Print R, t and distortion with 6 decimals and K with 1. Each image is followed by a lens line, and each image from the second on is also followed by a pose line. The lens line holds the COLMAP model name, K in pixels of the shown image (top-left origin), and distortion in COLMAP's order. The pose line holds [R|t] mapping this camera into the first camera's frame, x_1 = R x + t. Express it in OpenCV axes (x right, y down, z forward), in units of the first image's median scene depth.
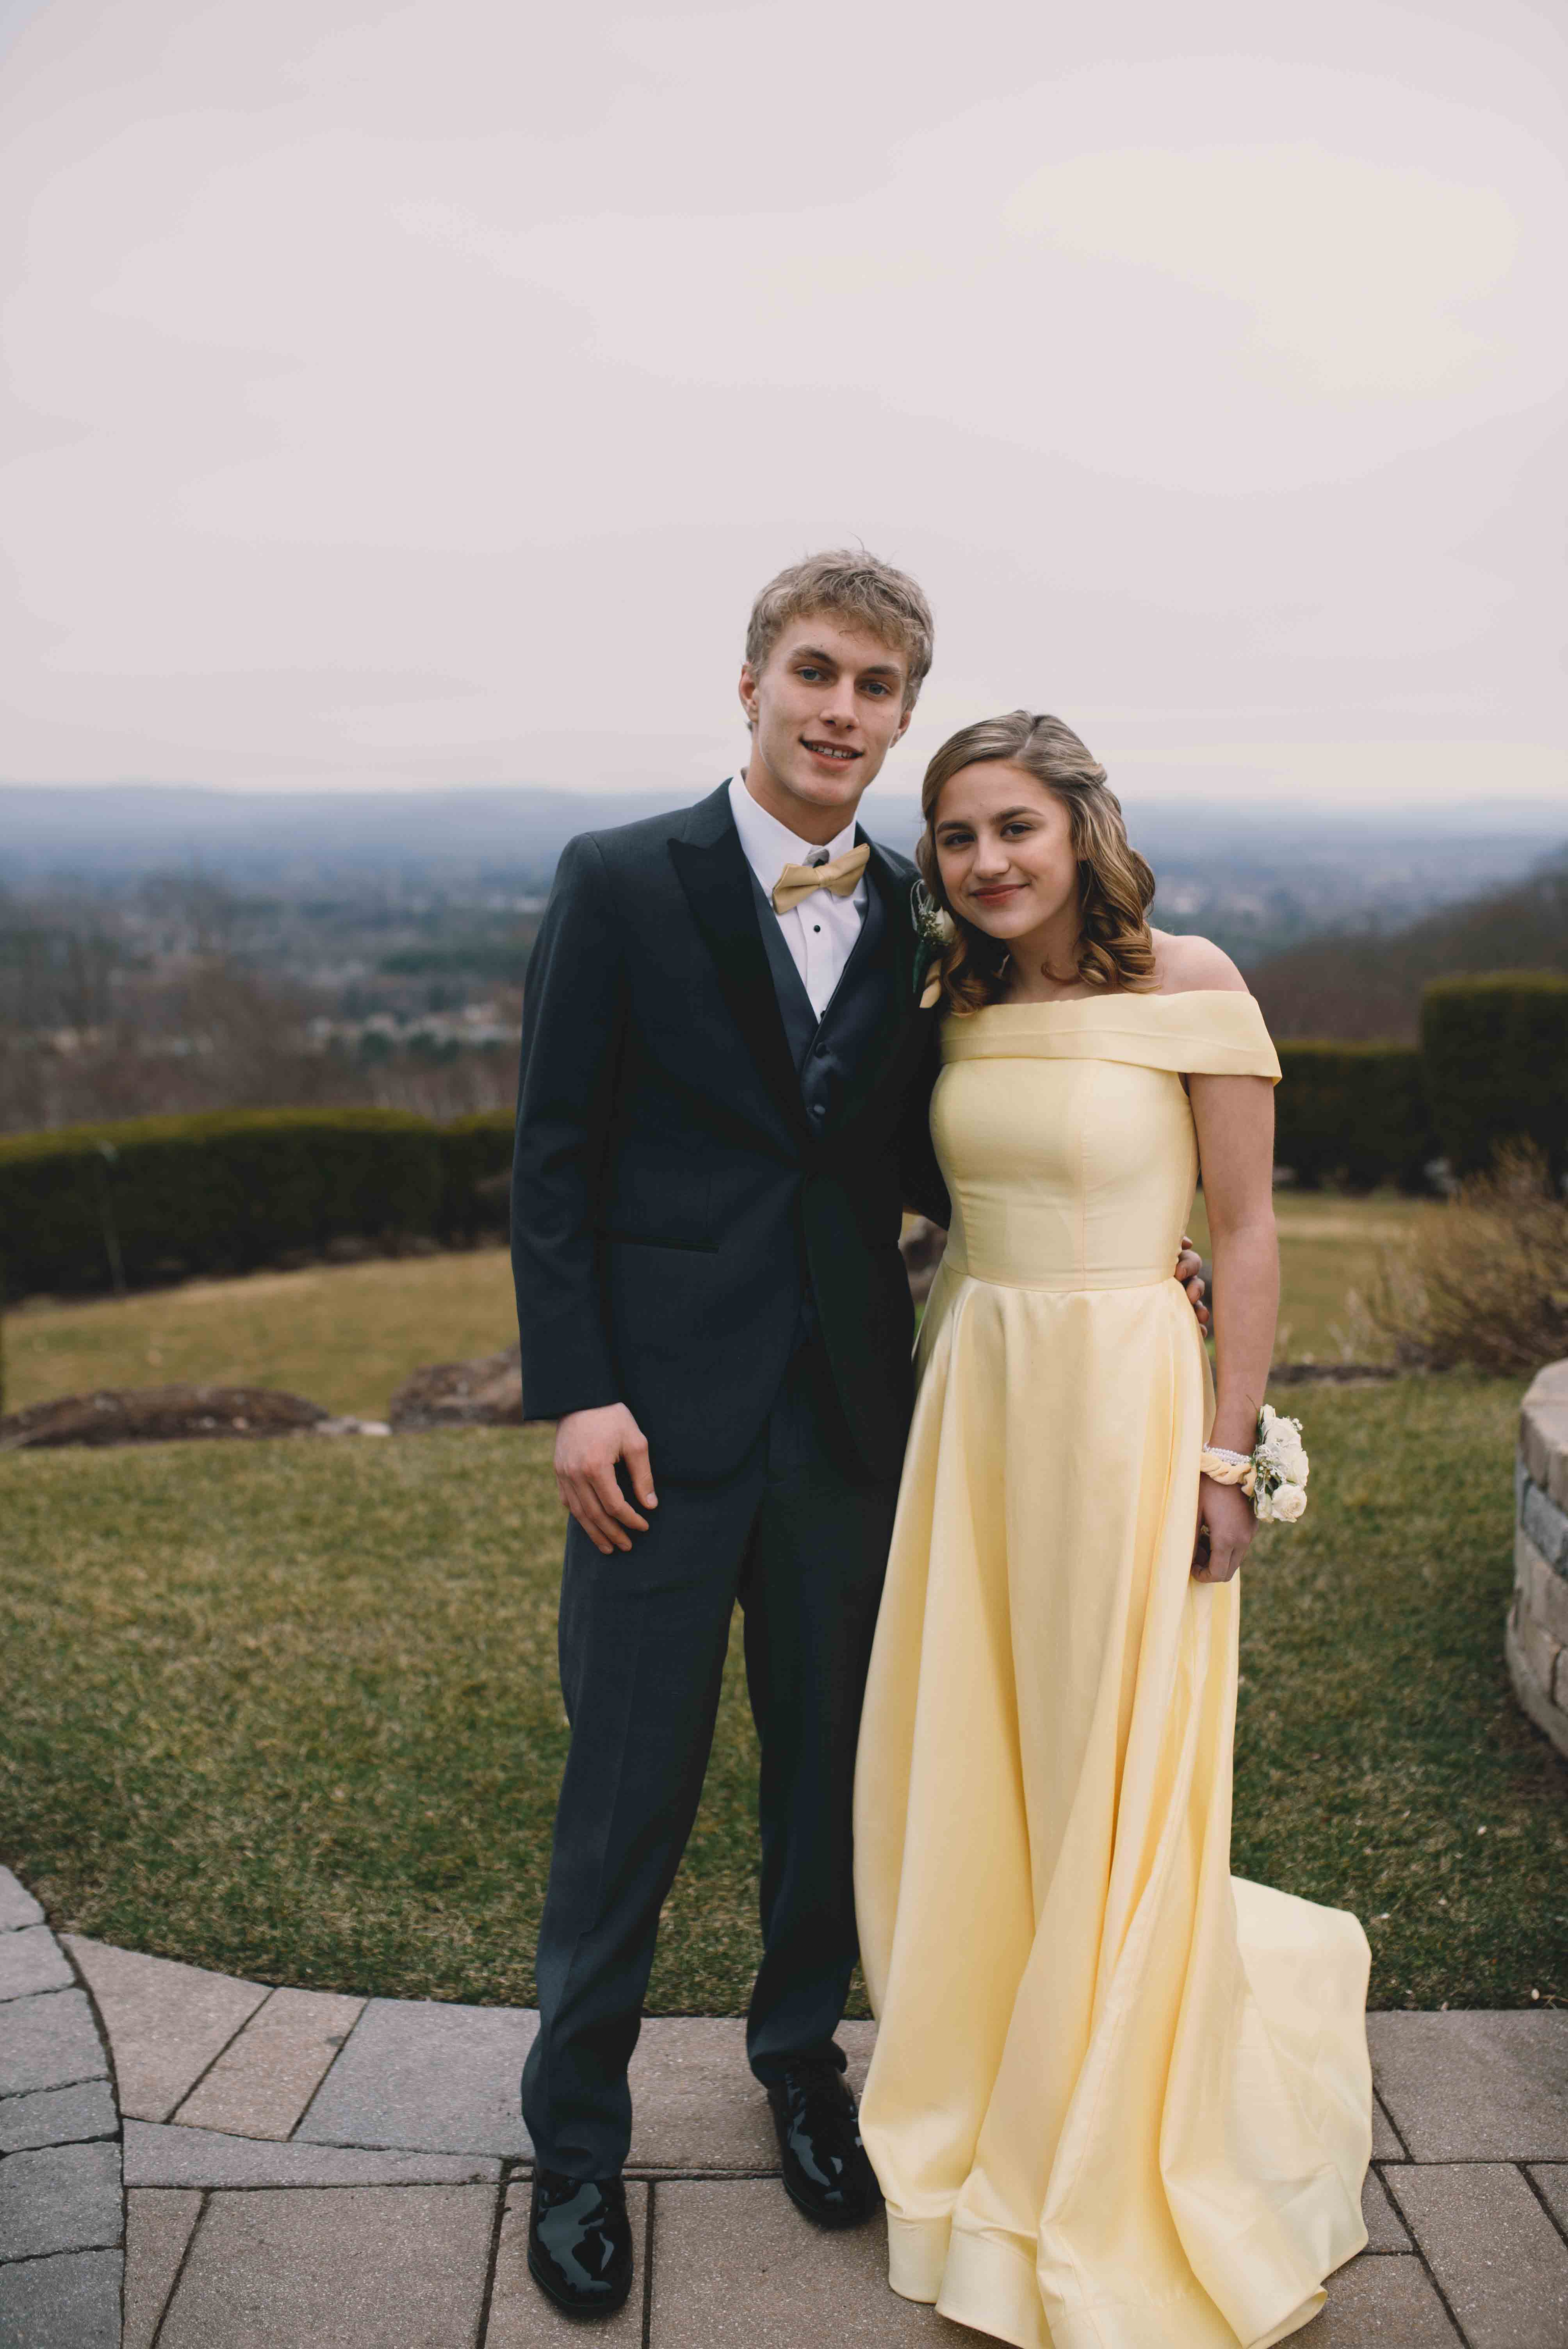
lens RADIAL K [[2244.1, 0, 791.2], [0, 2244.1, 1170.8], [0, 0, 1]] dist [-0.067576, 0.100575]
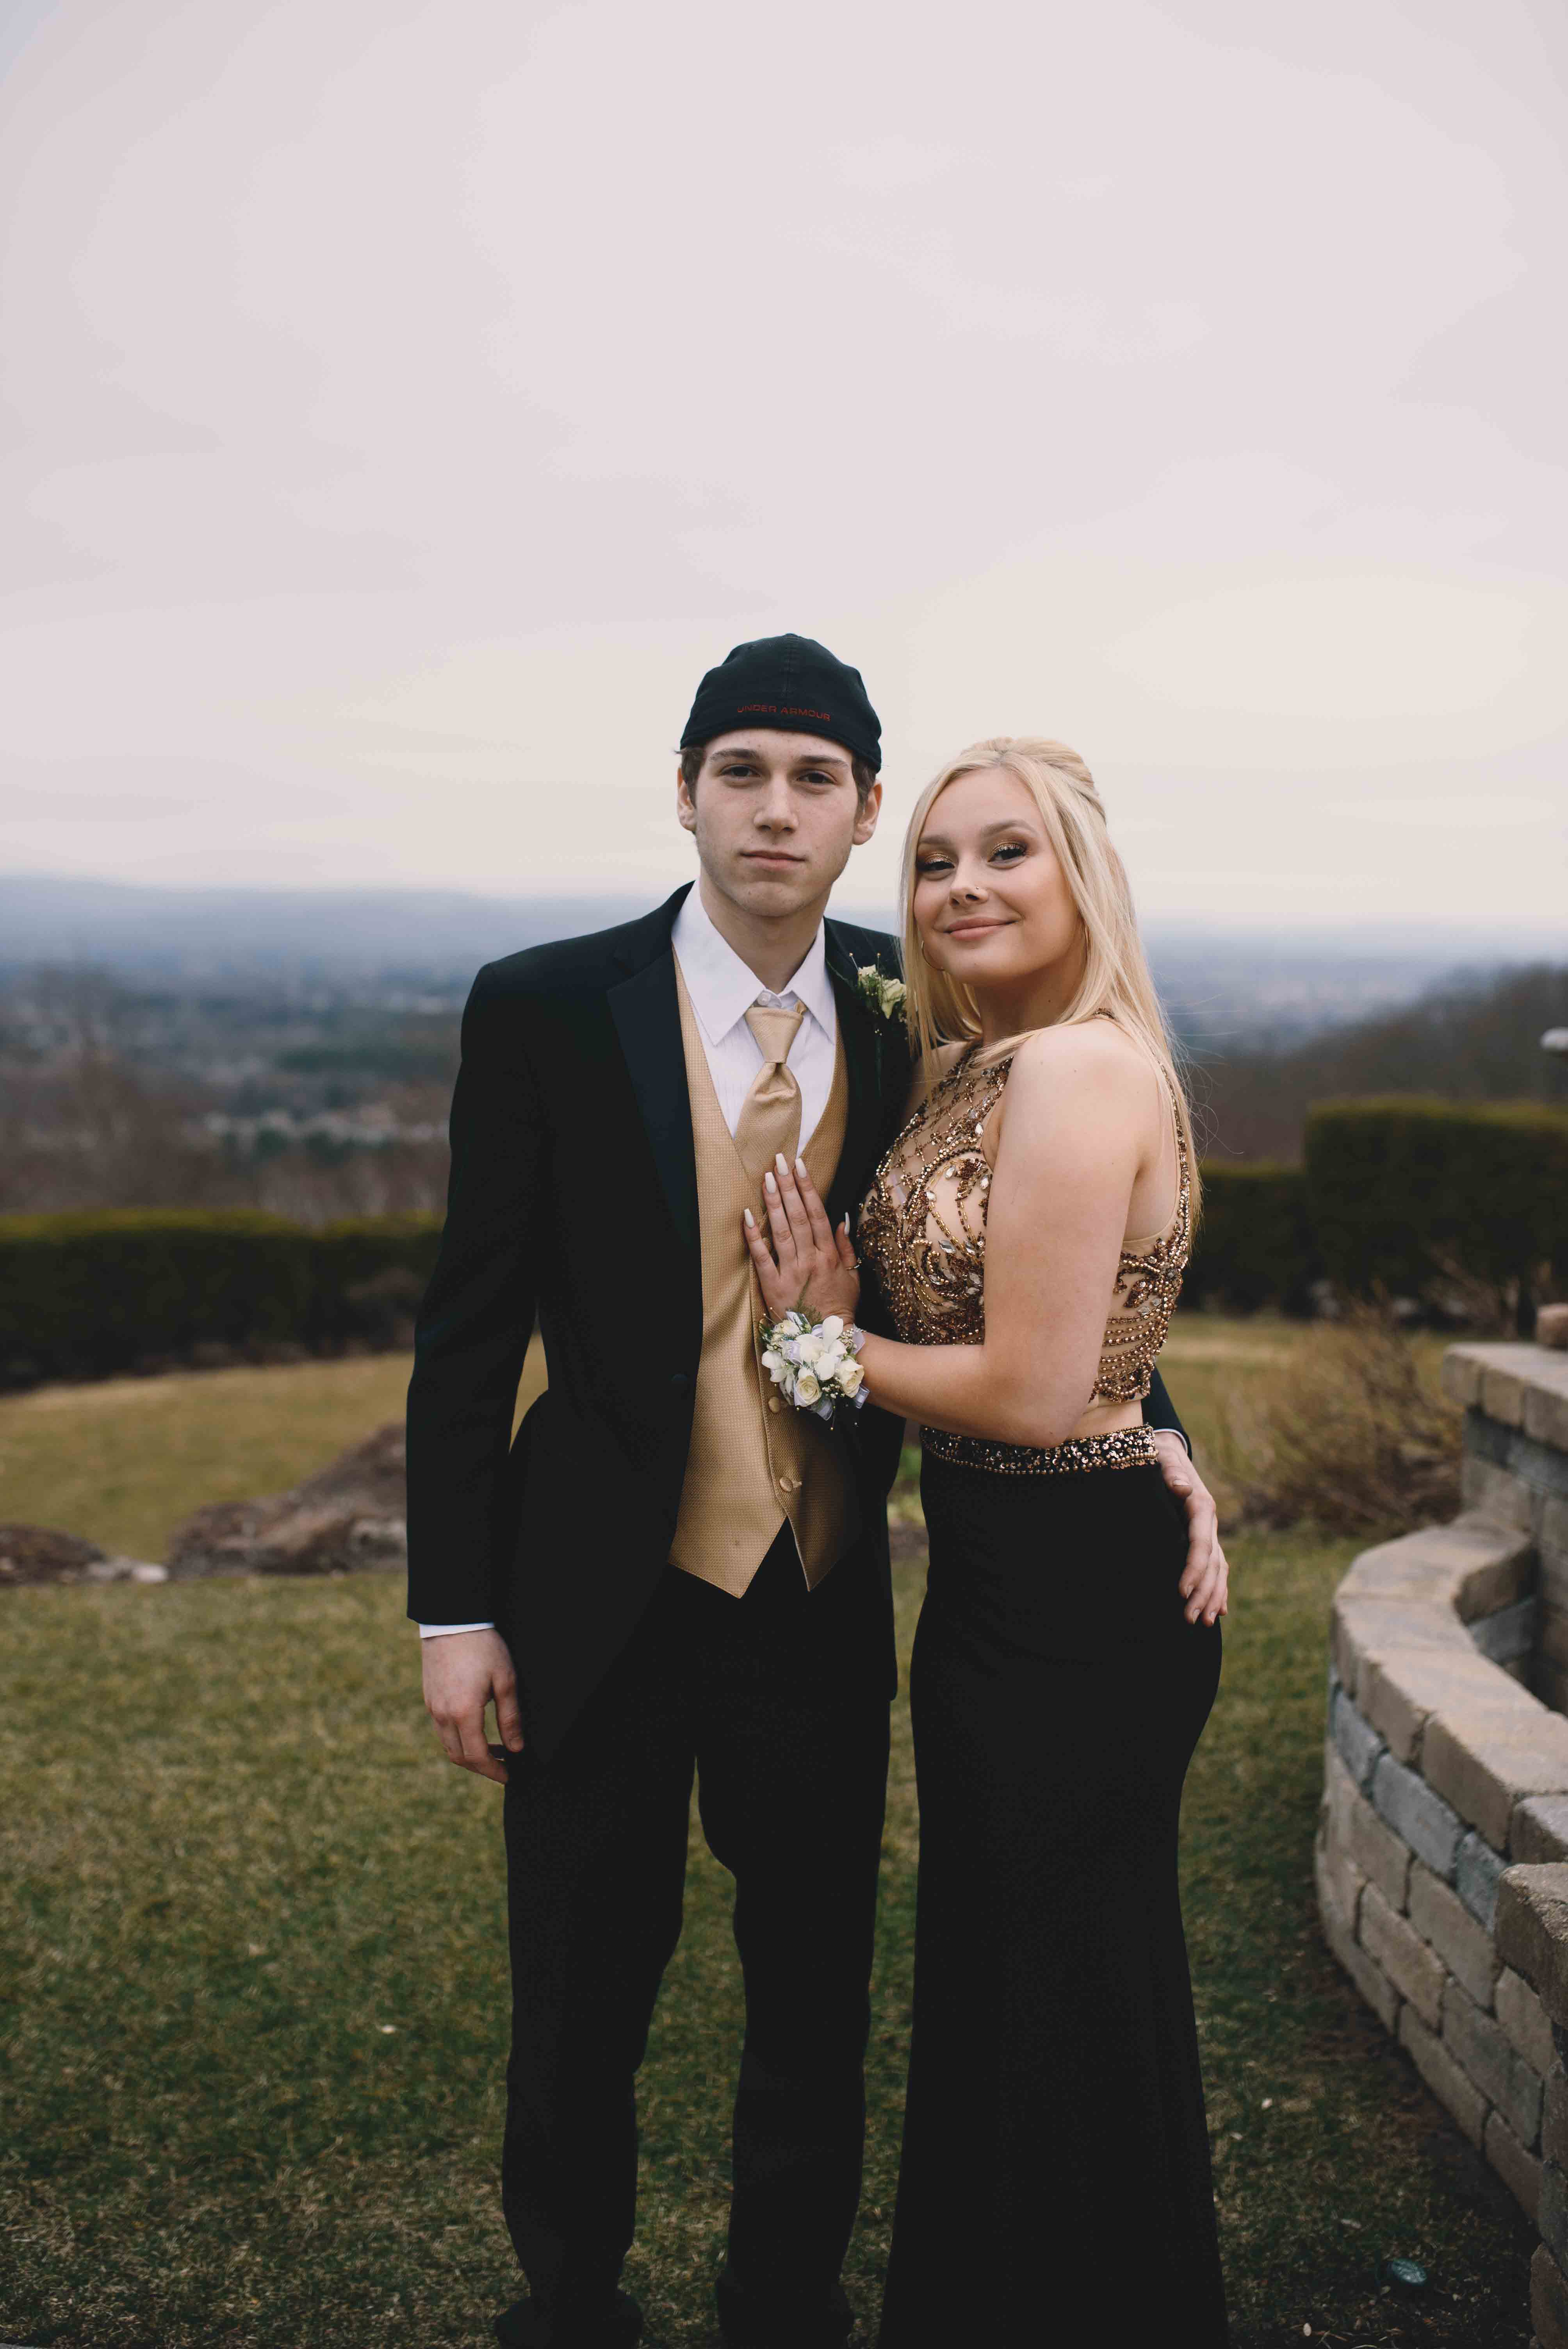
lens RADIAL K [[2244.8, 0, 791.8], [0, 2244.8, 1168.3], [0, 0, 1]] dist [-0.065282, 0.092032]
pose [[0.998793, 0.019899, 0.044908, 0.062698], [-0.017695, 0.998644, -0.048952, -0.020958], [-0.045821, 0.048099, 0.997791, 0.094764]]
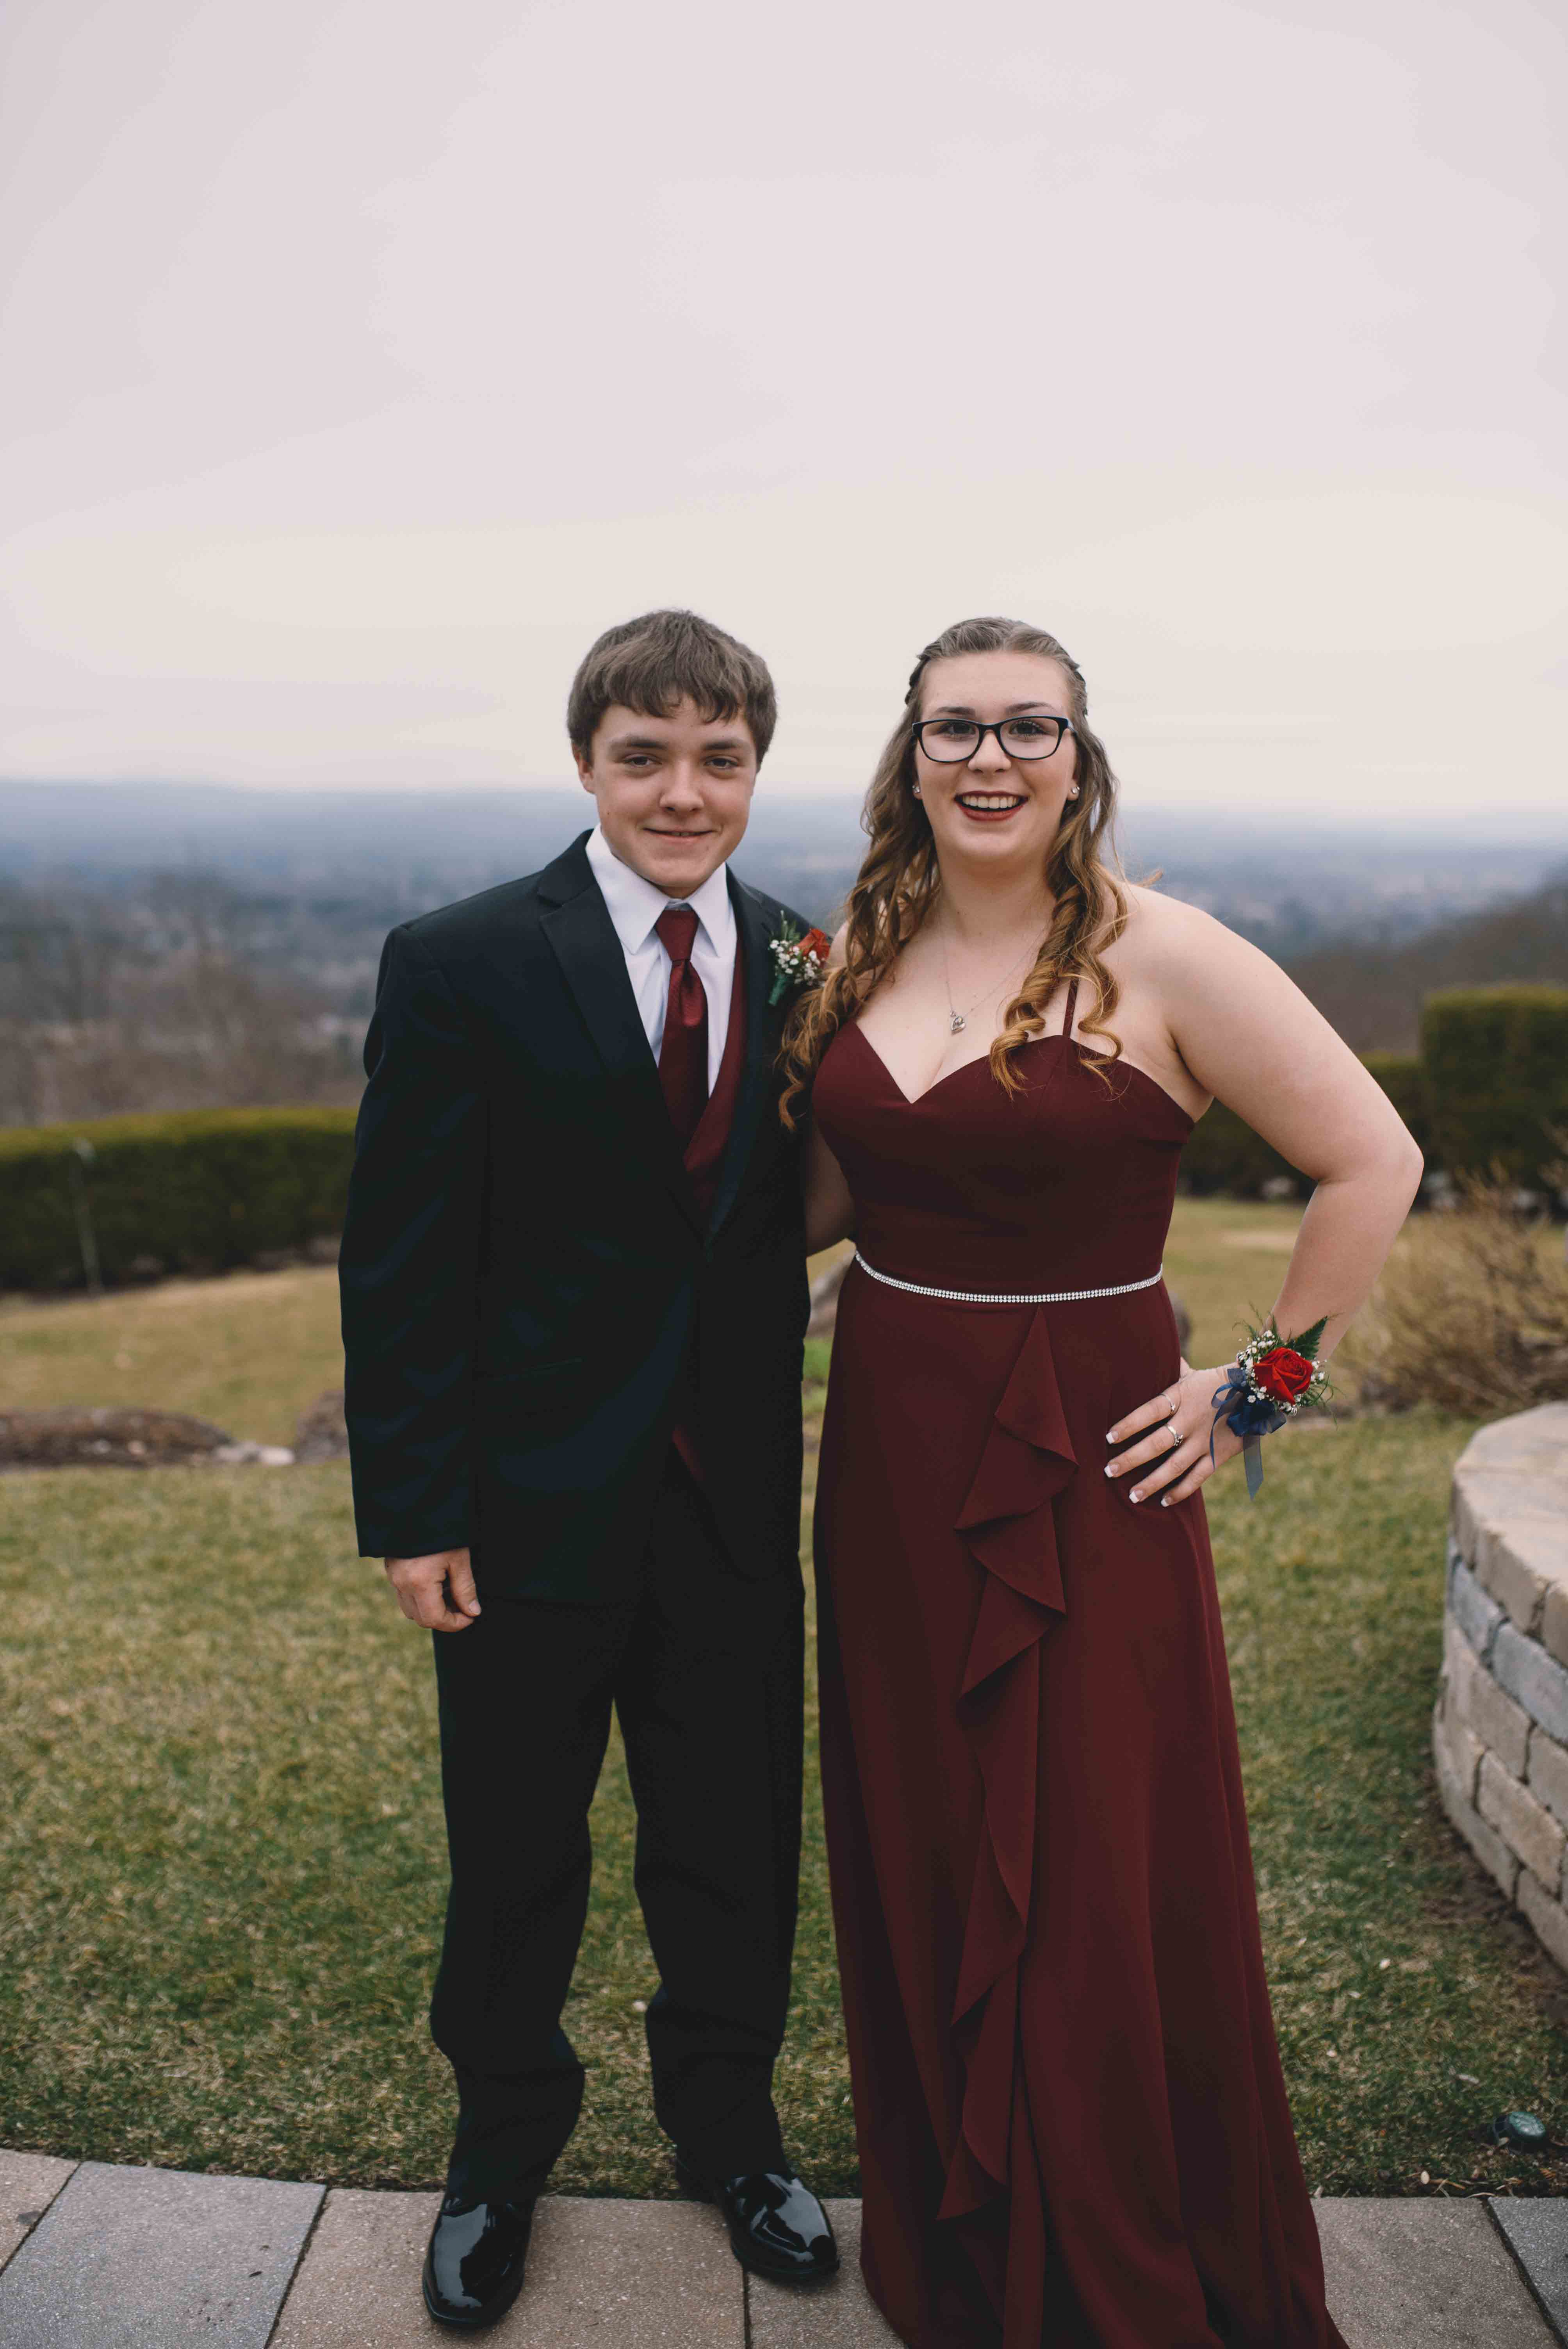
lens RADIAL K [[2244.8, 0, 791.8], [0, 2244.8, 1168.3], [0, 0, 1]] dist [-0.065282, 0.092032]
pose [[0.999916, 0.012512, -0.003301, 0.060016], [-0.012521, 0.999919, -0.002478, -0.012300], [0.003270, 0.002519, 0.999991, 0.092155]]
